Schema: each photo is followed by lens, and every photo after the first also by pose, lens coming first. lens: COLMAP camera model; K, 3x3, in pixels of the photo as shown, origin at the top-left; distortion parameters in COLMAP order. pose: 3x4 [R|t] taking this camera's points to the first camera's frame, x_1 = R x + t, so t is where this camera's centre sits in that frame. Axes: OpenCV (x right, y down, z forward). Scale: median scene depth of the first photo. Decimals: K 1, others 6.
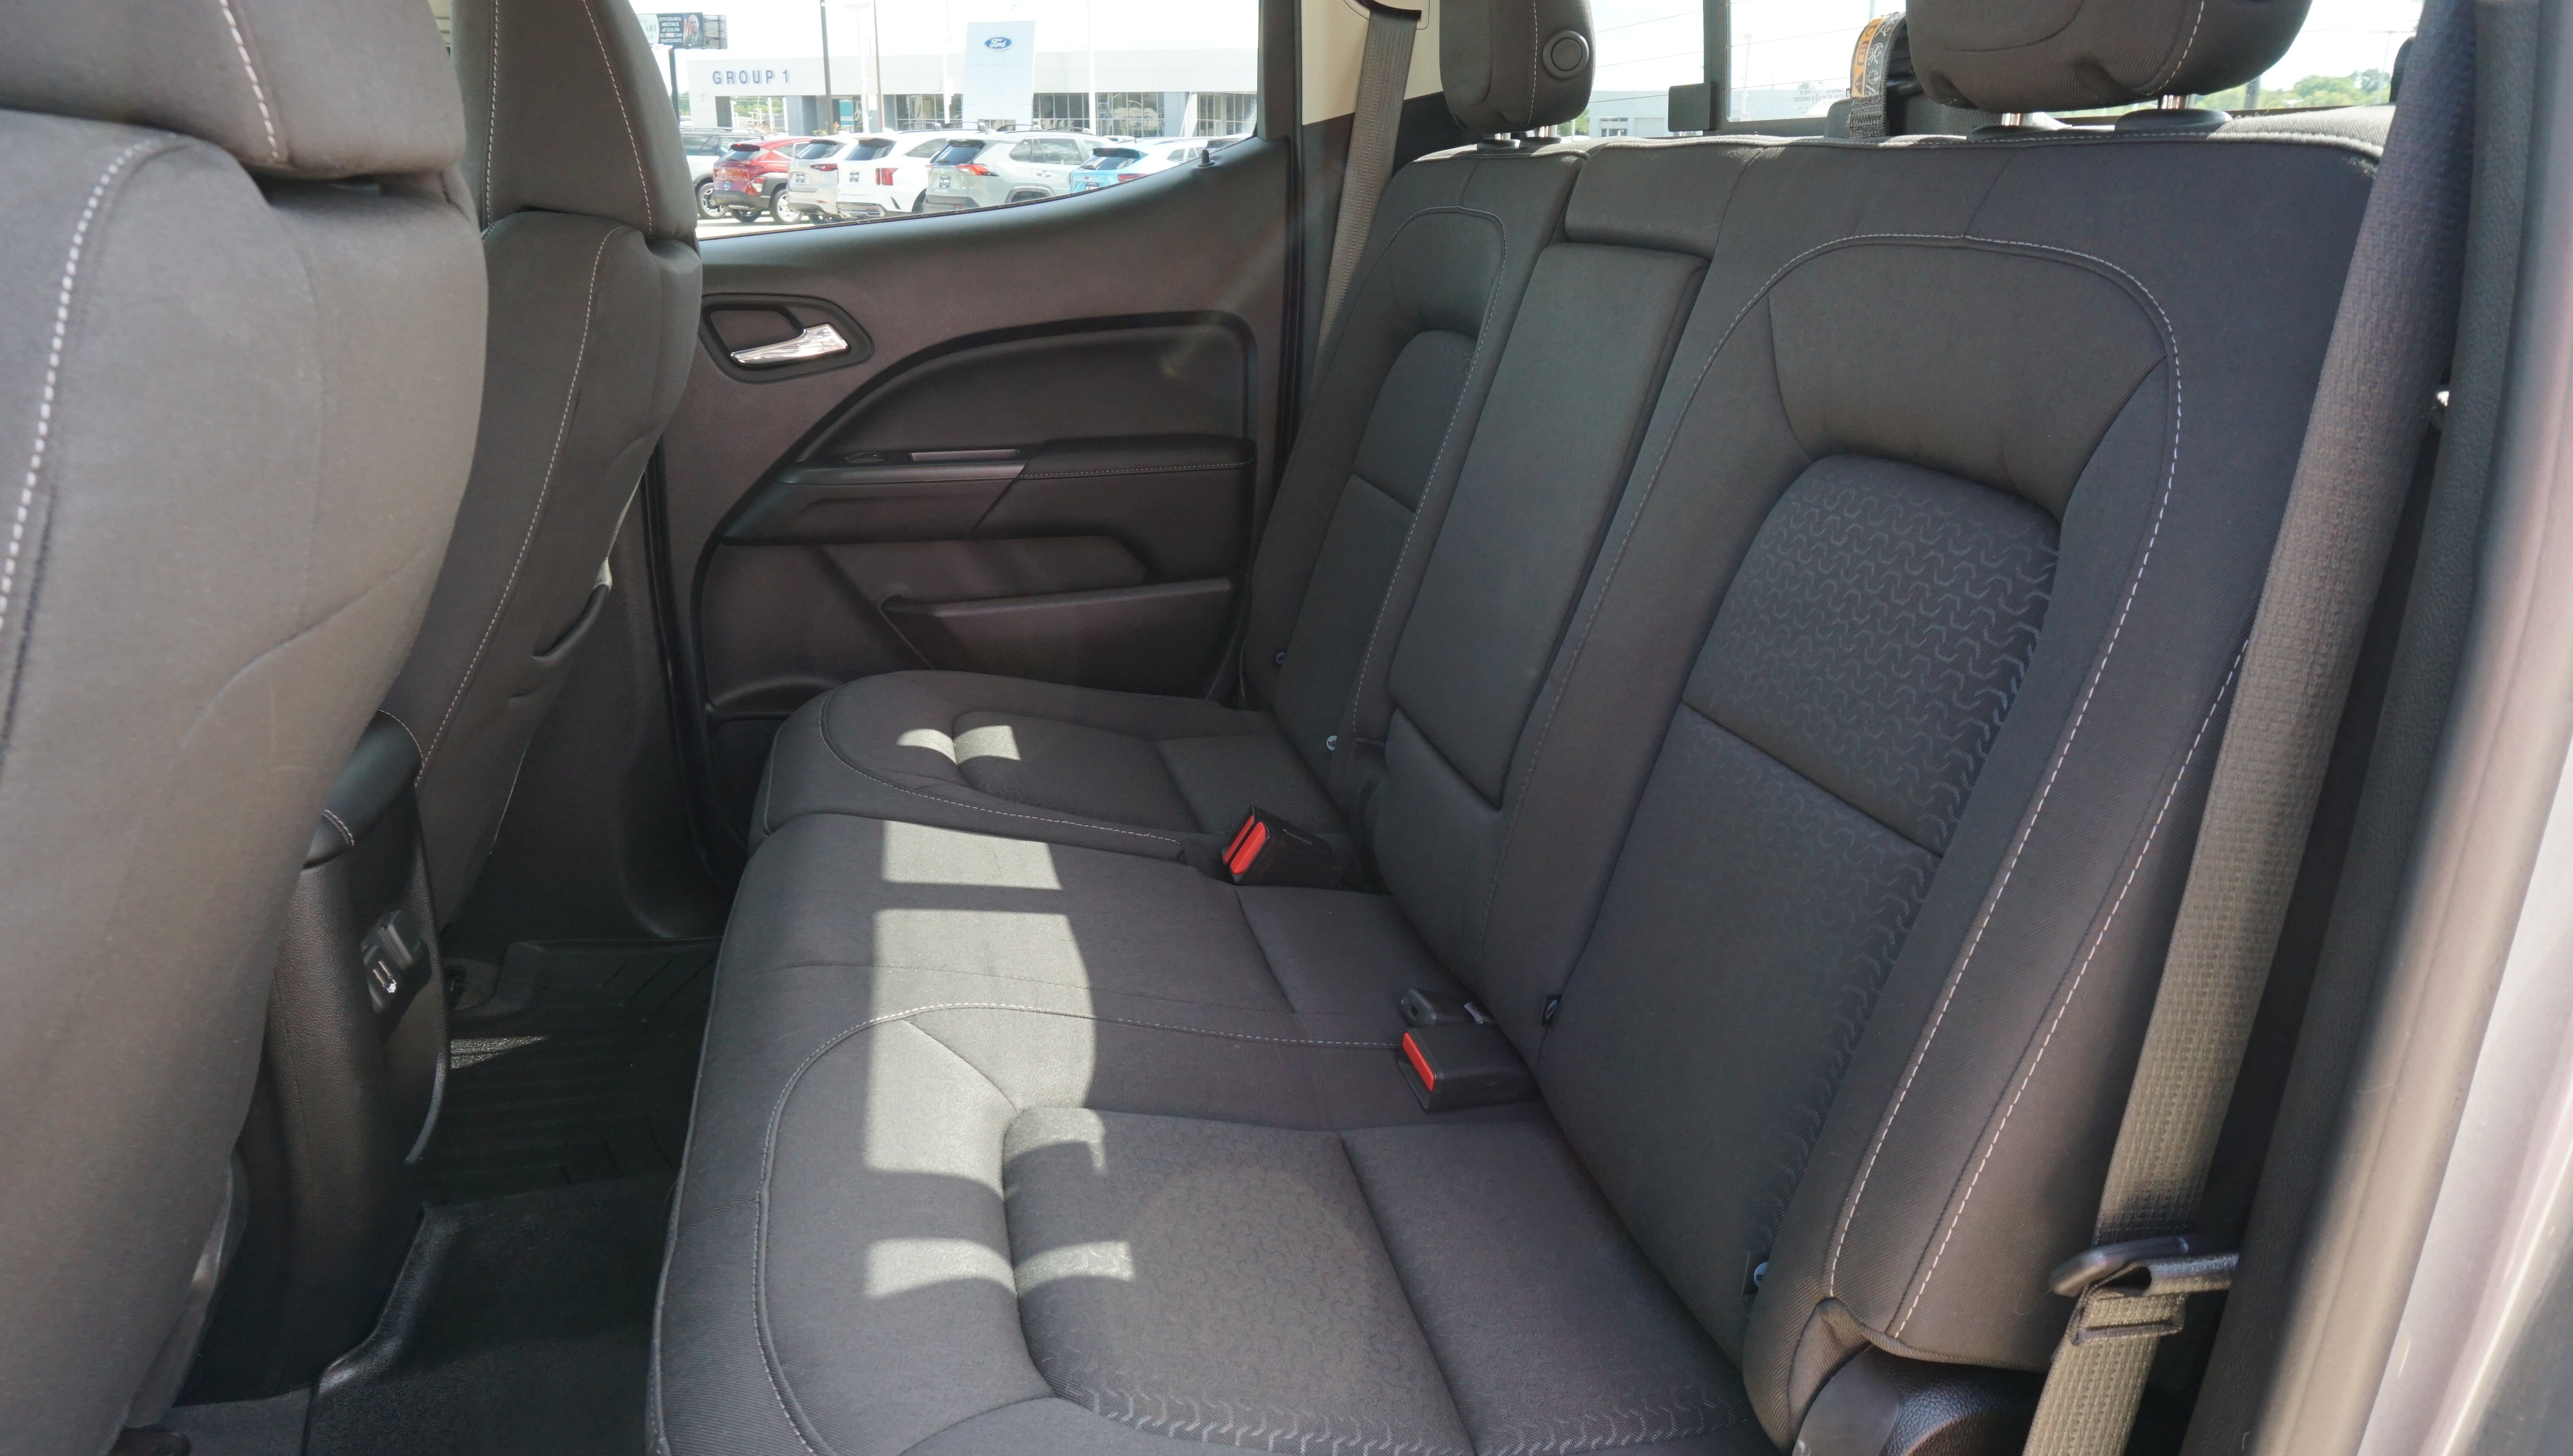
lens RADIAL K [[1724.8, 0, 1274.7], [0, 1724.8, 717.9], [0, 0, 1]] dist [-0.049346, 0.037090]
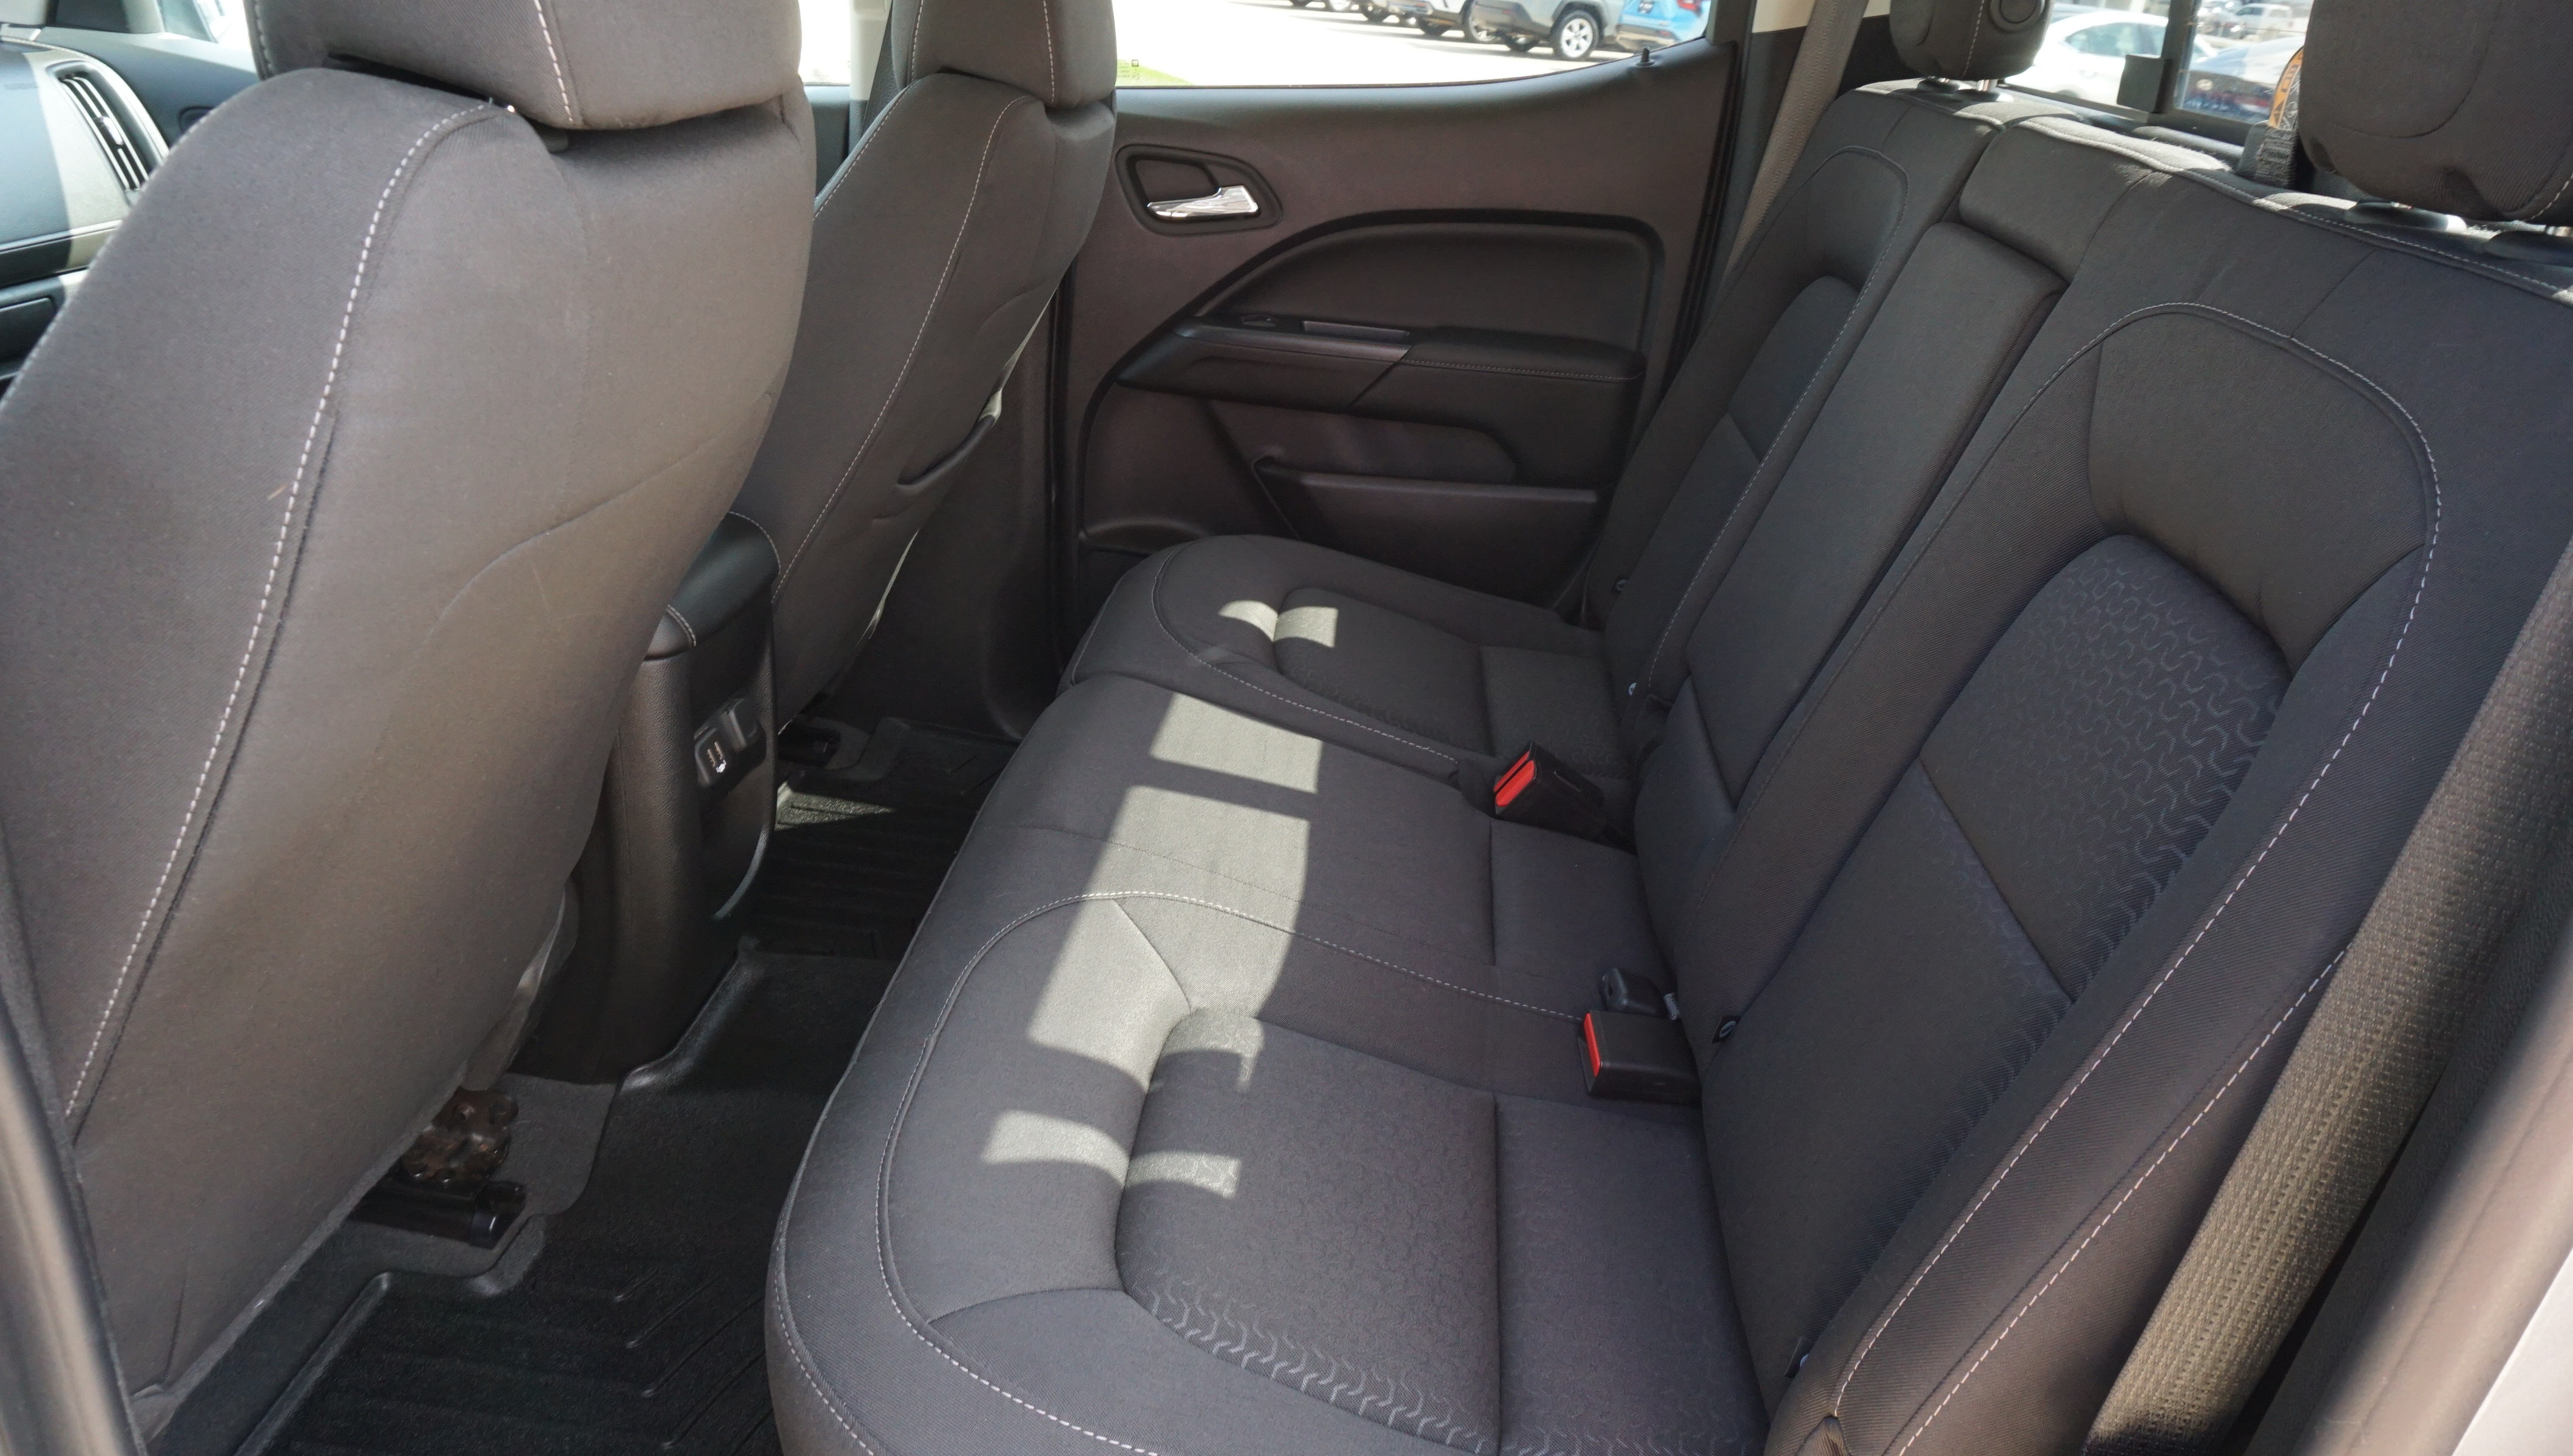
lens RADIAL K [[1724.8, 0, 1275.9], [0, 1724.8, 710.9], [0, 0, 1]] dist [-0.049346, 0.037090]
pose [[0.950722, 0.190511, -0.244608, 0.105973], [-0.165398, 0.978949, 0.119591, -0.075030], [0.262242, -0.073240, 0.962219, -0.005875]]
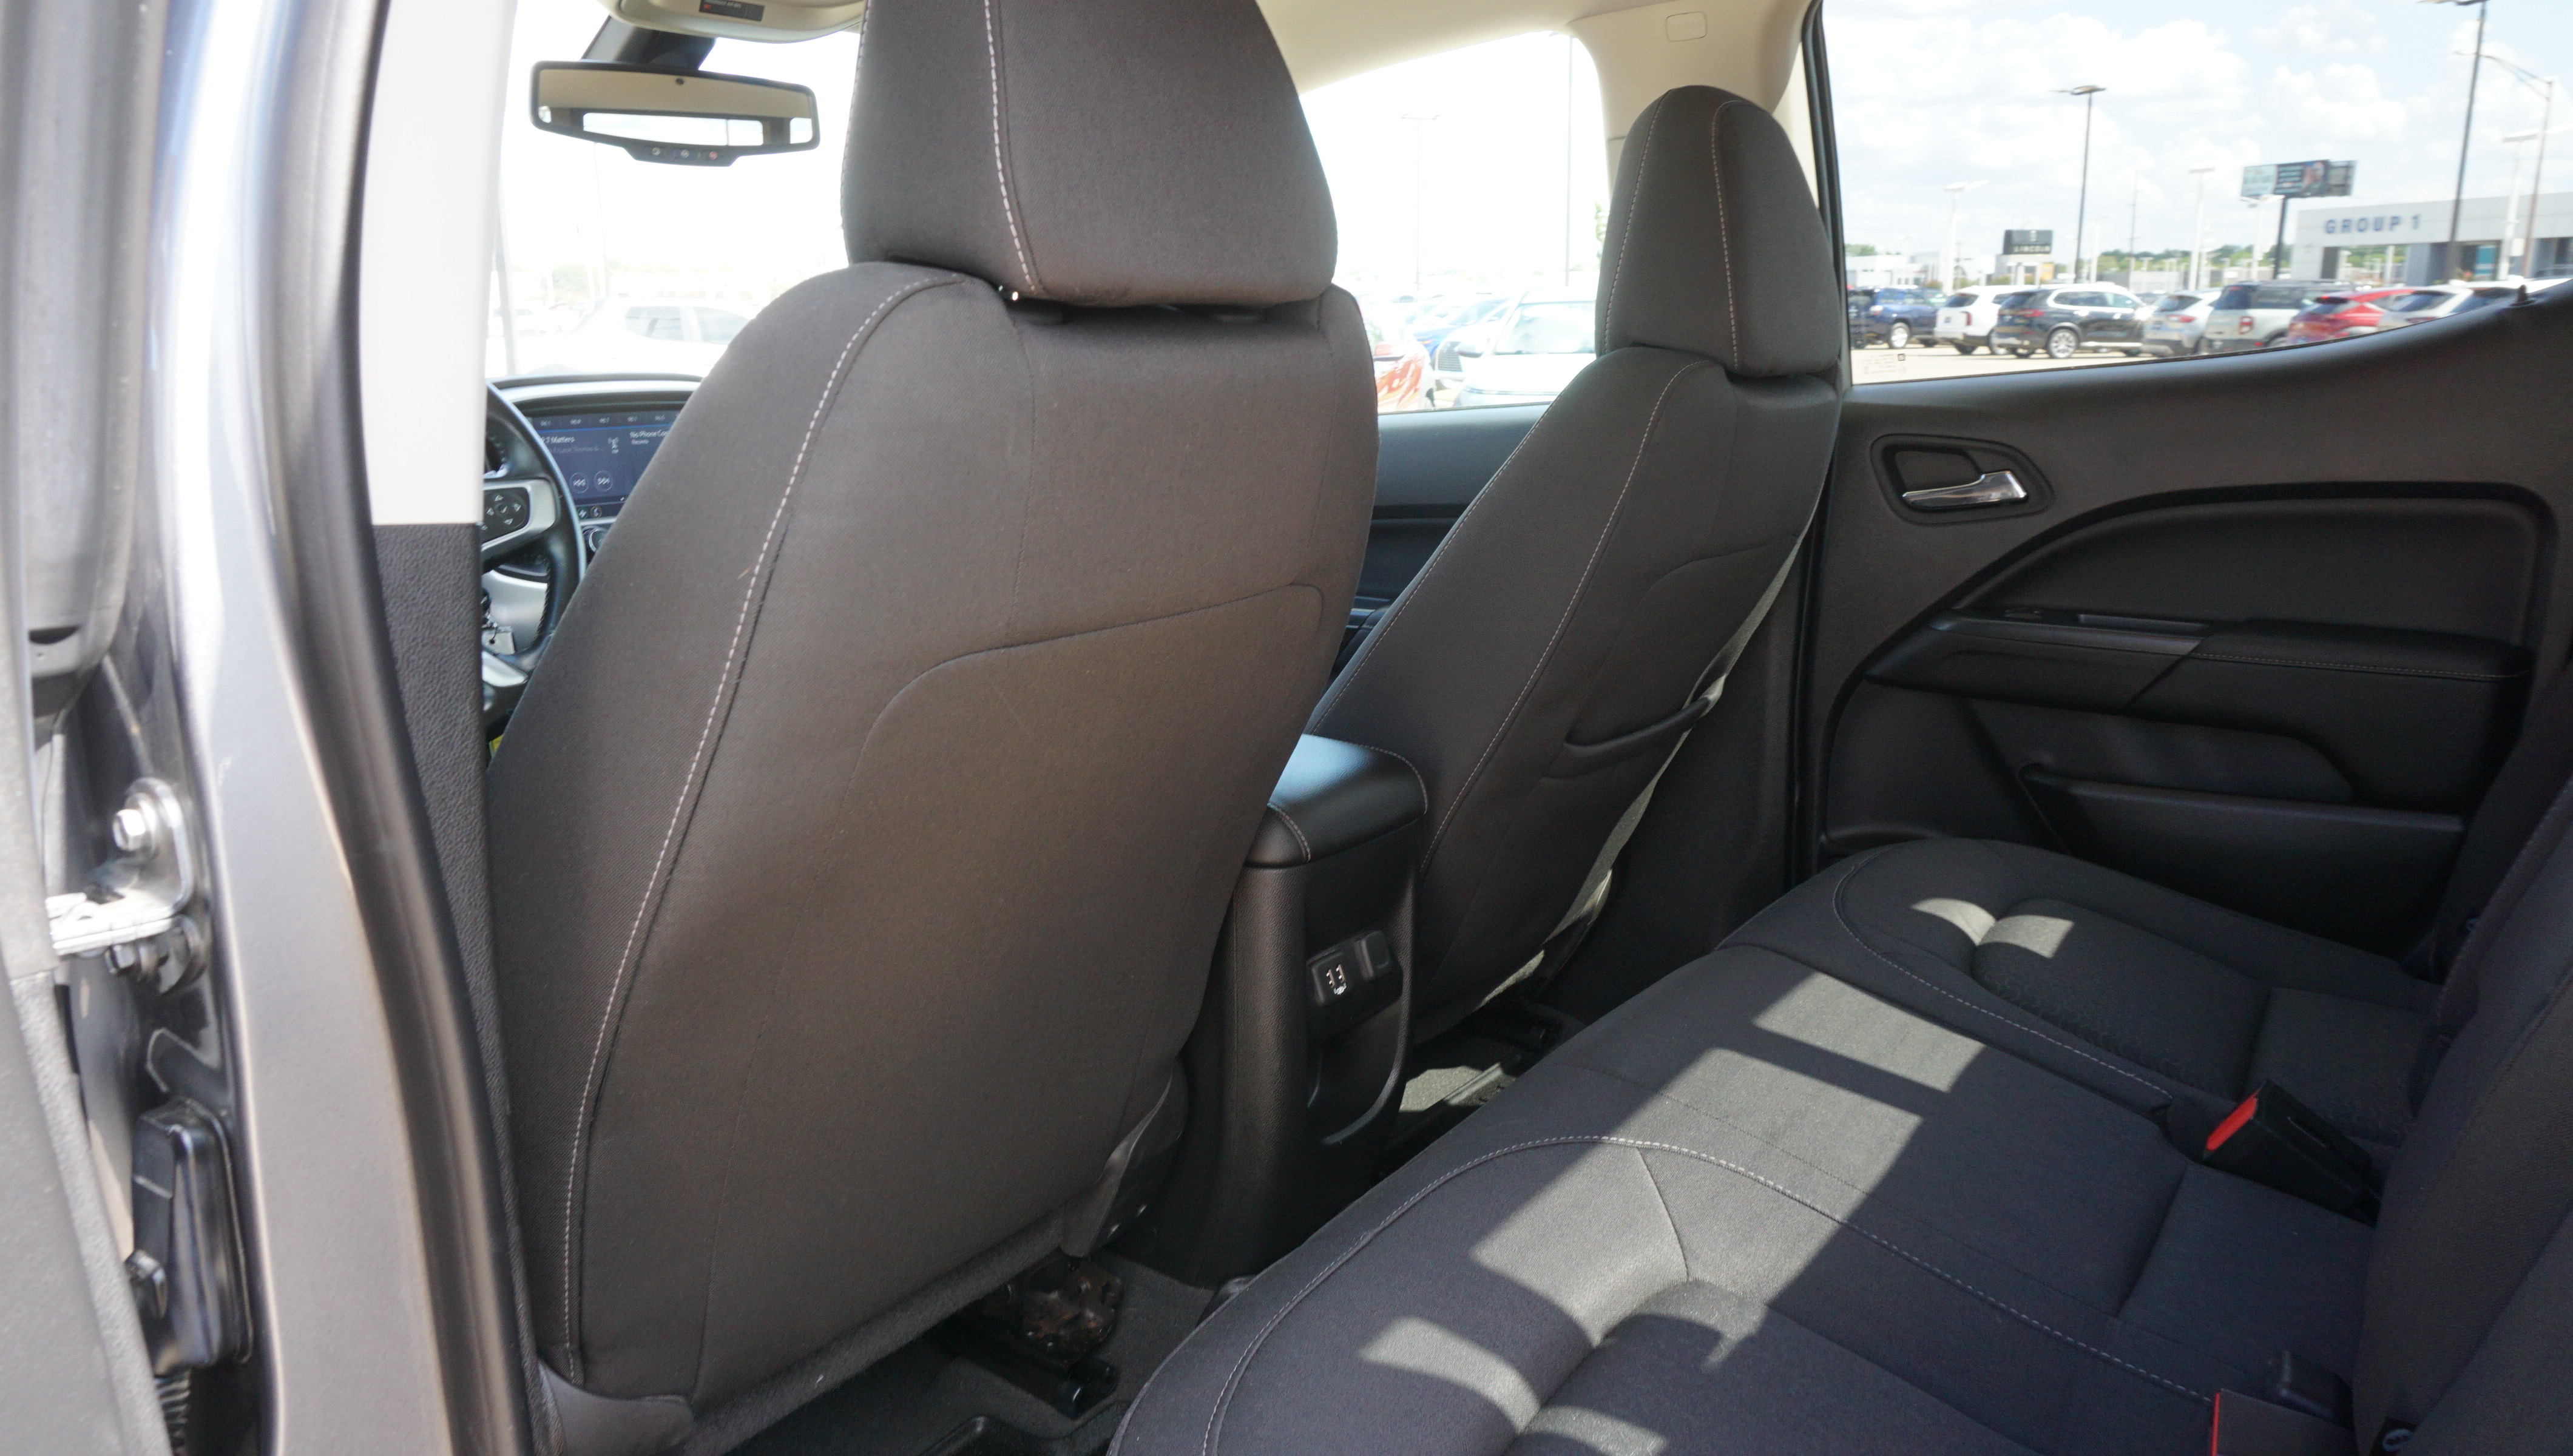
lens RADIAL K [[1724.8, 0, 1287.5], [0, 1724.8, 716.4], [0, 0, 1]] dist [-0.049346, 0.037090]
pose [[0.672999, 0.154829, -0.723257, 0.277075], [-0.215885, 0.976385, 0.008133, -0.026563], [0.707436, 0.150666, 0.690532, 0.122735]]
